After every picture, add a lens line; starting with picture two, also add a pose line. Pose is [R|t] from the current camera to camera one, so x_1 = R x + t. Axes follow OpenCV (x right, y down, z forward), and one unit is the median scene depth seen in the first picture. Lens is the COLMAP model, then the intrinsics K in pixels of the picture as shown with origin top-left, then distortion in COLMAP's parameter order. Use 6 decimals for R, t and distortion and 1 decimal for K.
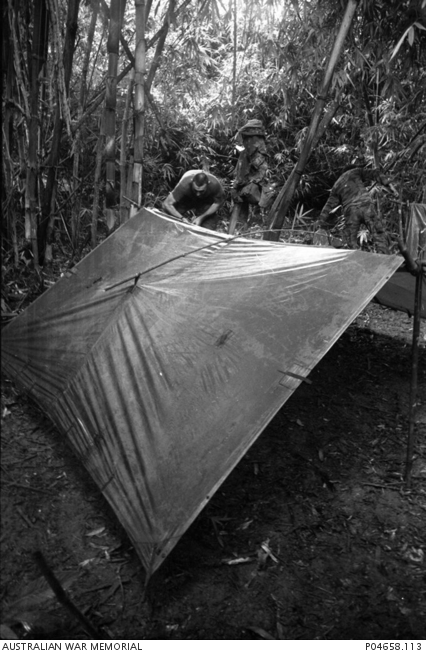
lens RADIAL K [[498.7, 0, 227.7], [0, 498.7, 326.5], [0, 0, 1]] dist [0.001308, 0.001845]
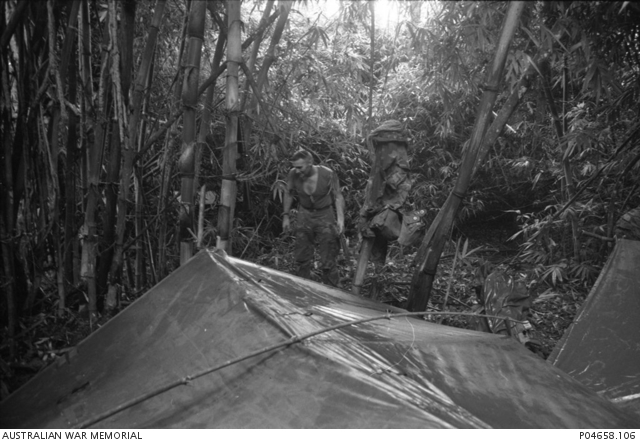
lens RADIAL K [[535.1, 0, 331.7], [0, 535.1, 213.3], [0, 0, 1]] dist [-0.038468, 0.005670]
pose [[0.992035, 0.016809, -0.124836, 0.045117], [-0.046538, 0.969846, -0.239234, -0.077410], [0.117050, 0.243138, 0.962903, 0.217492]]
